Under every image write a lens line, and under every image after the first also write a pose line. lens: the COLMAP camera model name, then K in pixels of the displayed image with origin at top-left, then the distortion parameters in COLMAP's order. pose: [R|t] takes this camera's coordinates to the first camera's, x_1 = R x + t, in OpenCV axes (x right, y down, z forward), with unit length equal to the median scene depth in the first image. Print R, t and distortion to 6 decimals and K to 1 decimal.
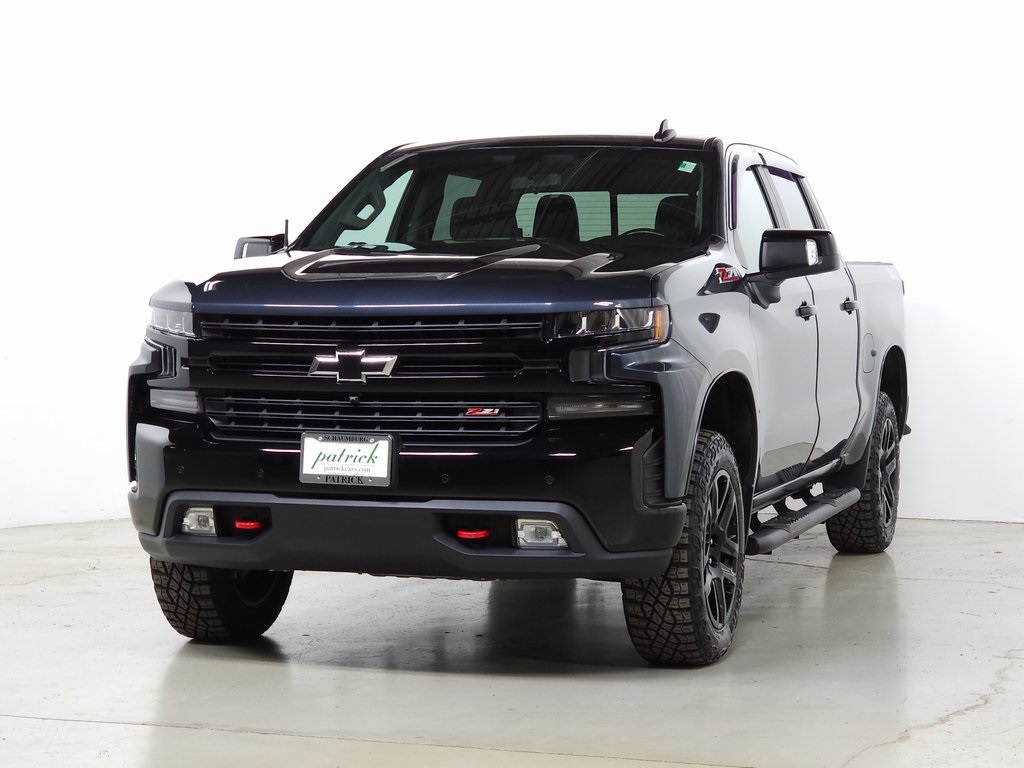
lens RADIAL K [[2290.2, 0, 512.0], [0, 2290.2, 384.0], [0, 0, 1]] dist [-1.120440, 24.434634]
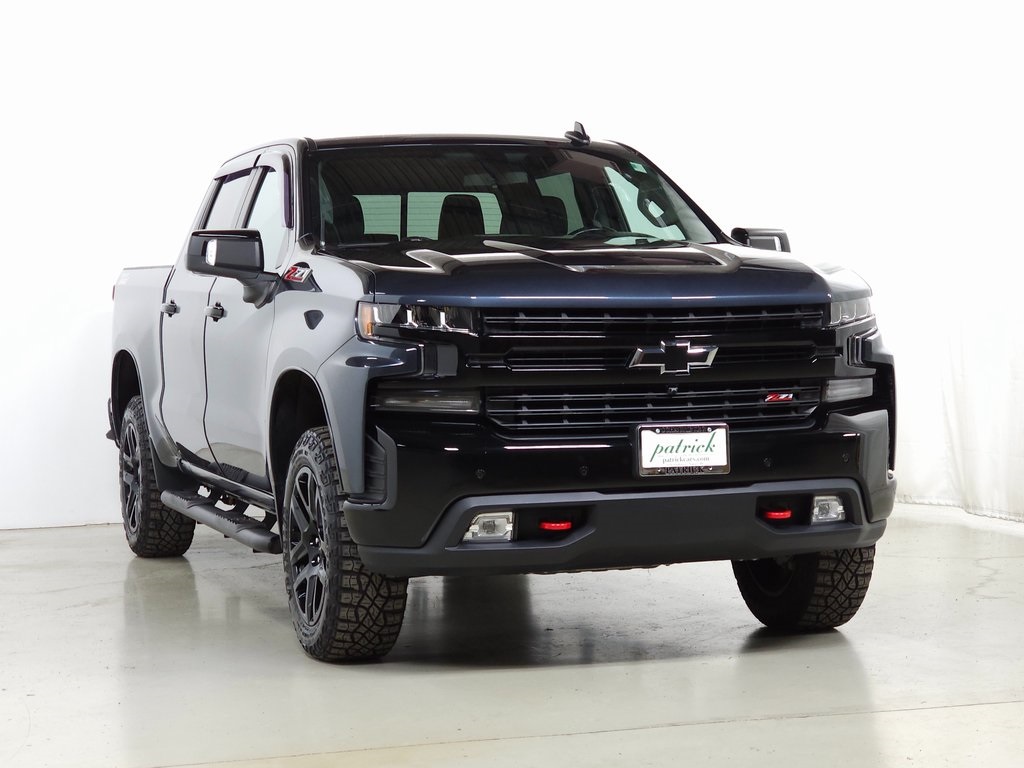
lens RADIAL K [[2199.7, 0, 512.0], [0, 2199.7, 384.0], [0, 0, 1]] dist [-0.978069, 21.409317]
pose [[0.806478, -0.034691, 0.590245, -0.684983], [0.038253, 0.999247, 0.006462, -0.005002], [-0.590025, 0.017367, 0.807198, 0.259235]]
